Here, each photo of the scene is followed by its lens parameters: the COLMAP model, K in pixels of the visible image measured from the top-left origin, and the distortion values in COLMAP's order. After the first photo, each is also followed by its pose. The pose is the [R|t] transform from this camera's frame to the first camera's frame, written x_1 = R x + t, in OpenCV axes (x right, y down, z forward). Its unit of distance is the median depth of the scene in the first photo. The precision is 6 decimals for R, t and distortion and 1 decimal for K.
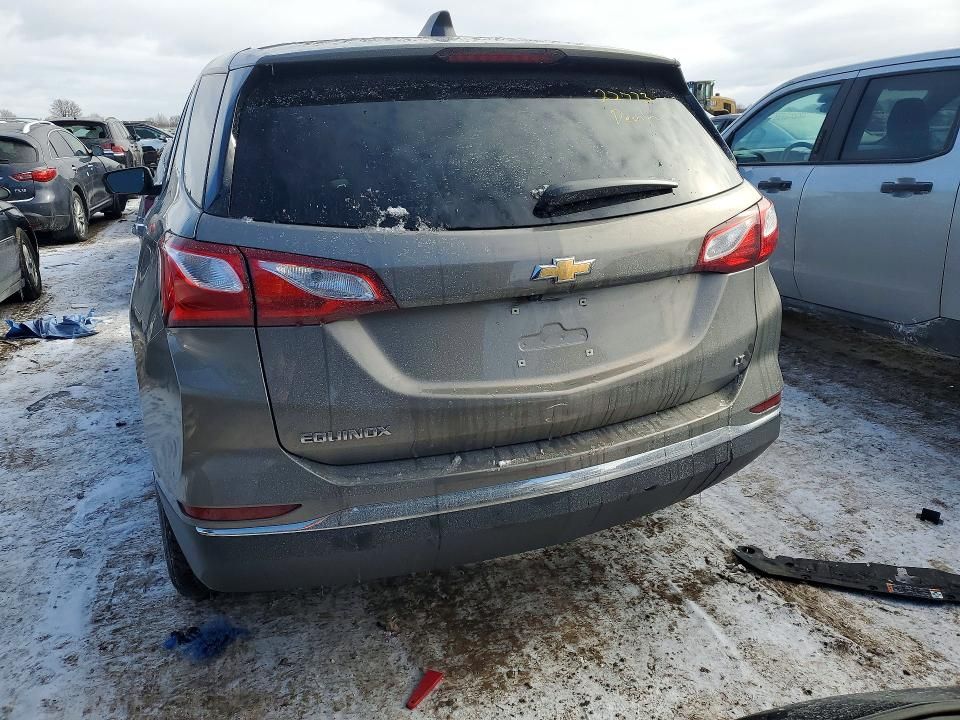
lens RADIAL K [[851.6, 0, 475.0], [0, 851.6, 358.0], [0, 0, 1]] dist [0.025548, 0.034202]
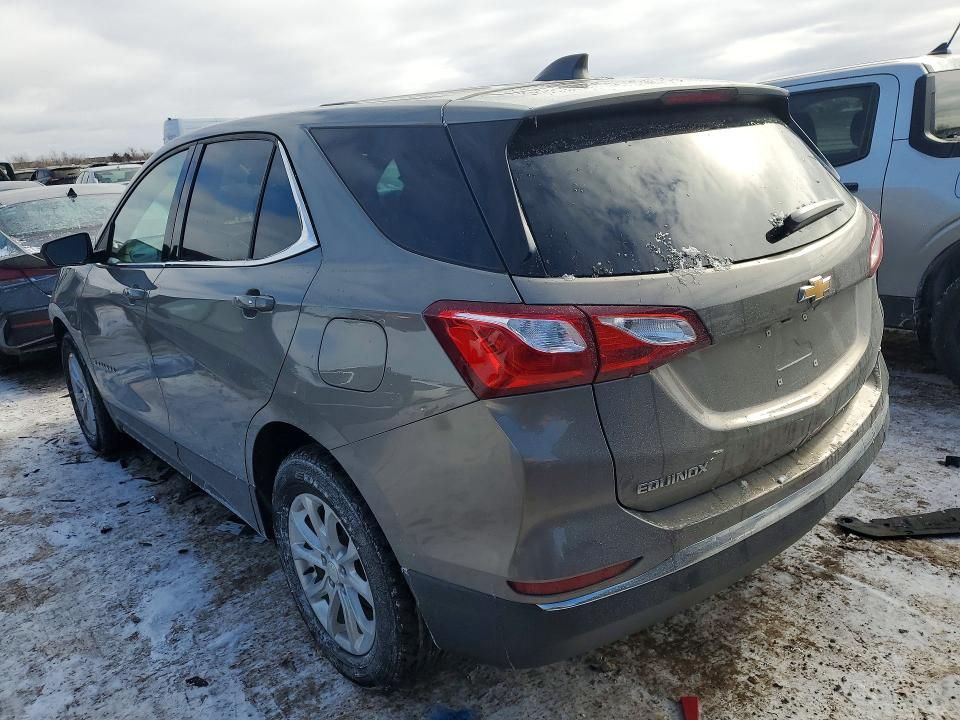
lens RADIAL K [[851.6, 0, 479.5], [0, 851.6, 358.2], [0, 0, 1]] dist [0.025548, 0.034202]
pose [[0.934550, -0.140026, 0.327123, -0.538489], [0.147023, 0.989127, 0.003374, -0.068778], [-0.324038, 0.044941, 0.944976, 0.097825]]
